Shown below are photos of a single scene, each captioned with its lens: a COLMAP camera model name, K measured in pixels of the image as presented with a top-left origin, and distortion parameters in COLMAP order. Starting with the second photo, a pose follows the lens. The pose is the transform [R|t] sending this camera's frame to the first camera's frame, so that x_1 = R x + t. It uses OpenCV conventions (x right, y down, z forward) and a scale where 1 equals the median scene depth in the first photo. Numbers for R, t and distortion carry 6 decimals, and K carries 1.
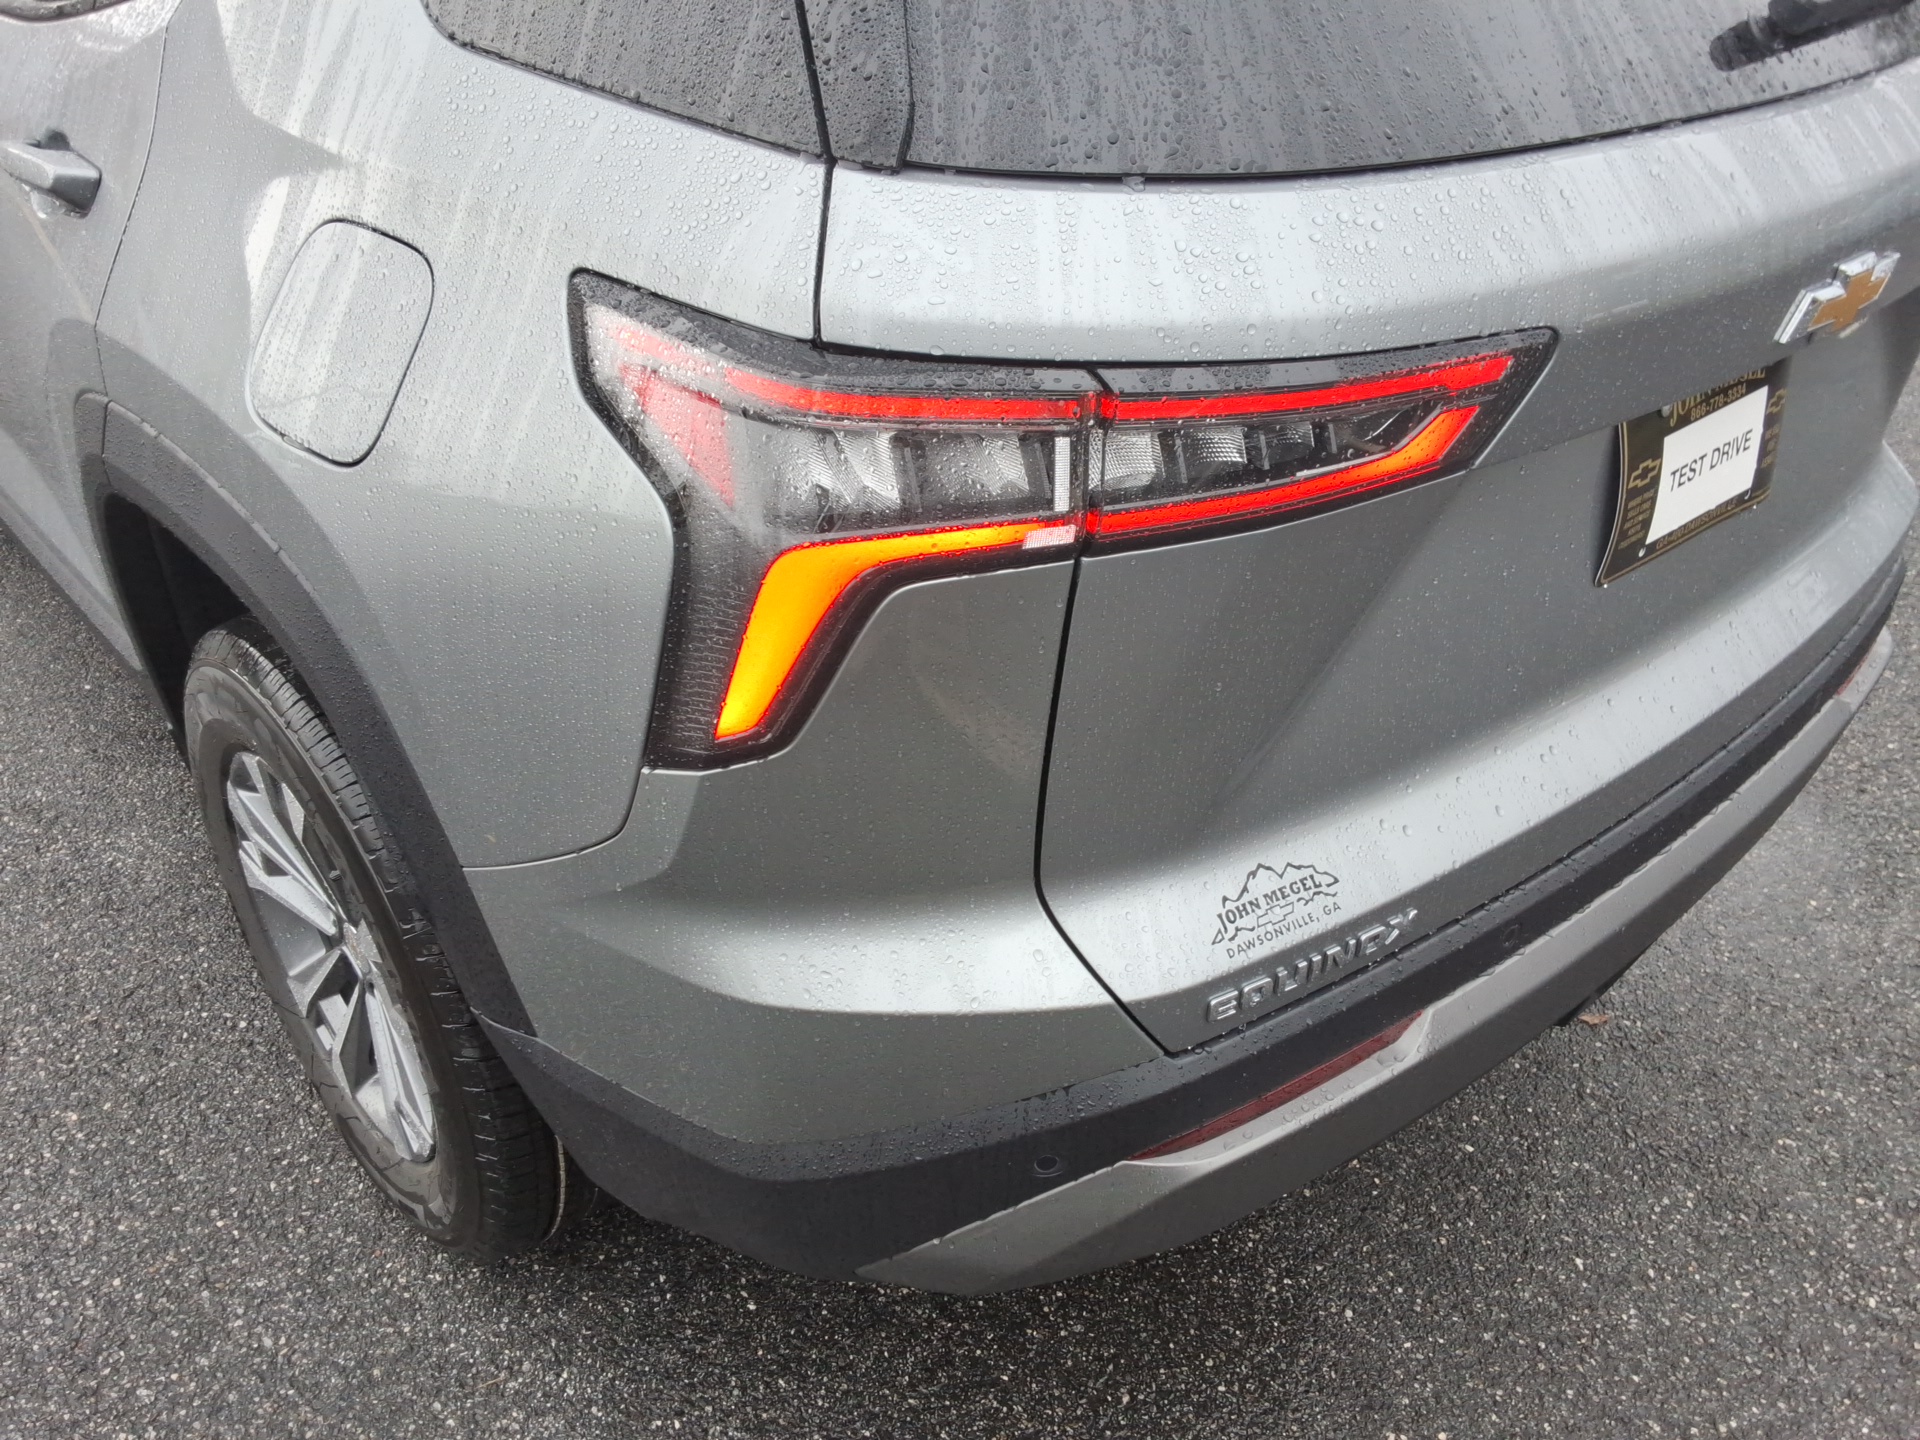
lens RADIAL K [[1535.4, 0, 964.8], [0, 1535.4, 717.7], [0, 0, 1]] dist [0.137673, -0.221391]
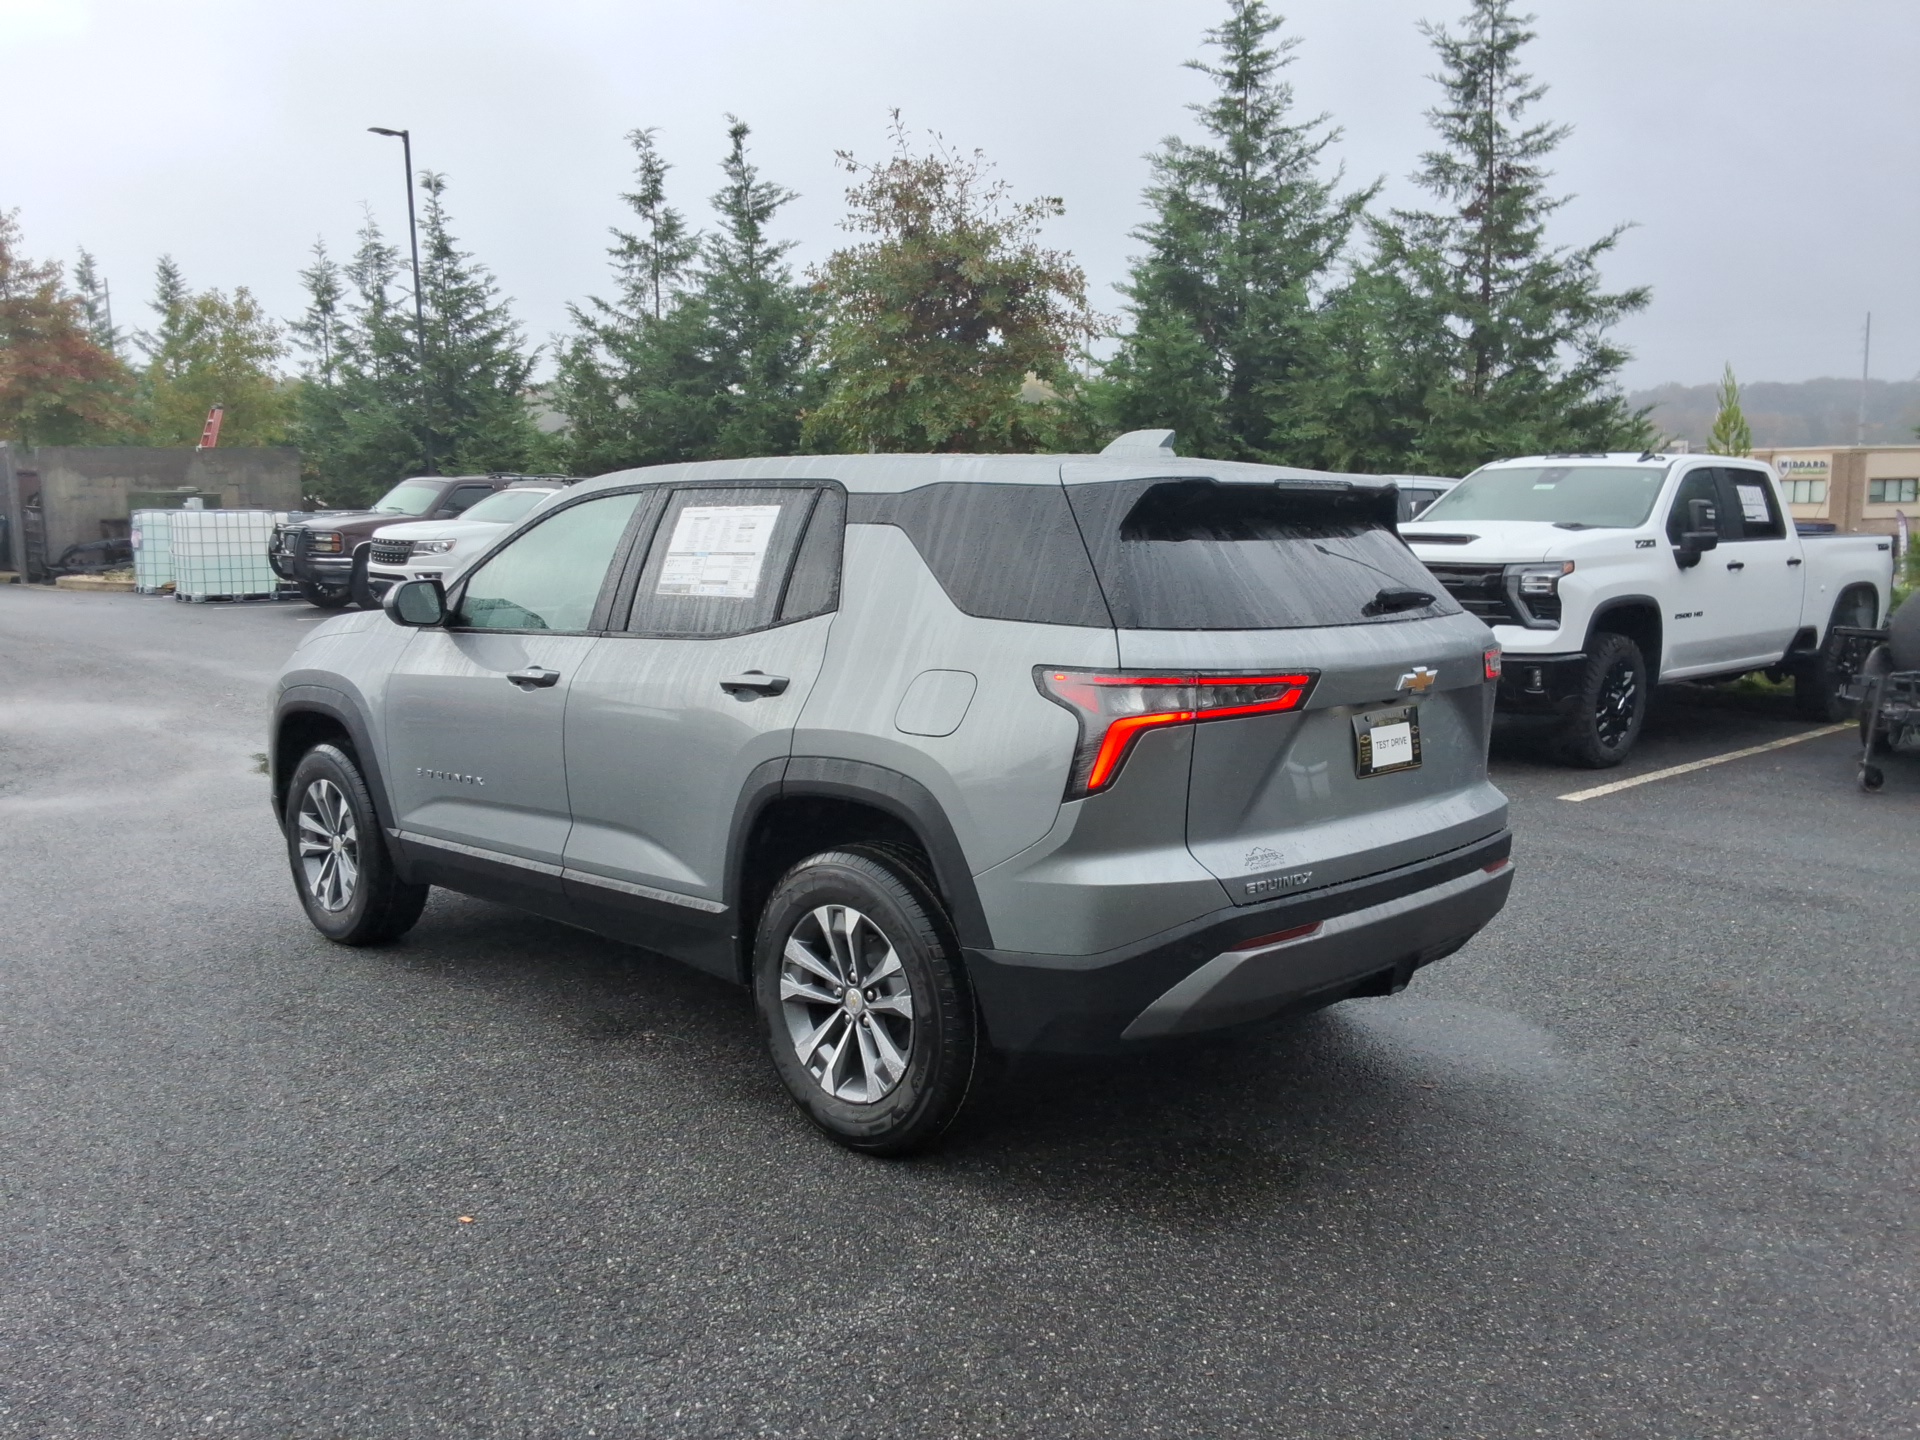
lens RADIAL K [[1535.4, 0, 964.8], [0, 1535.4, 717.7], [0, 0, 1]] dist [0.137673, -0.221391]
pose [[0.996846, -0.027317, 0.074515, -0.562205], [0.056304, 0.905118, -0.421416, 1.049802], [-0.055933, 0.424282, 0.903801, -1.696566]]
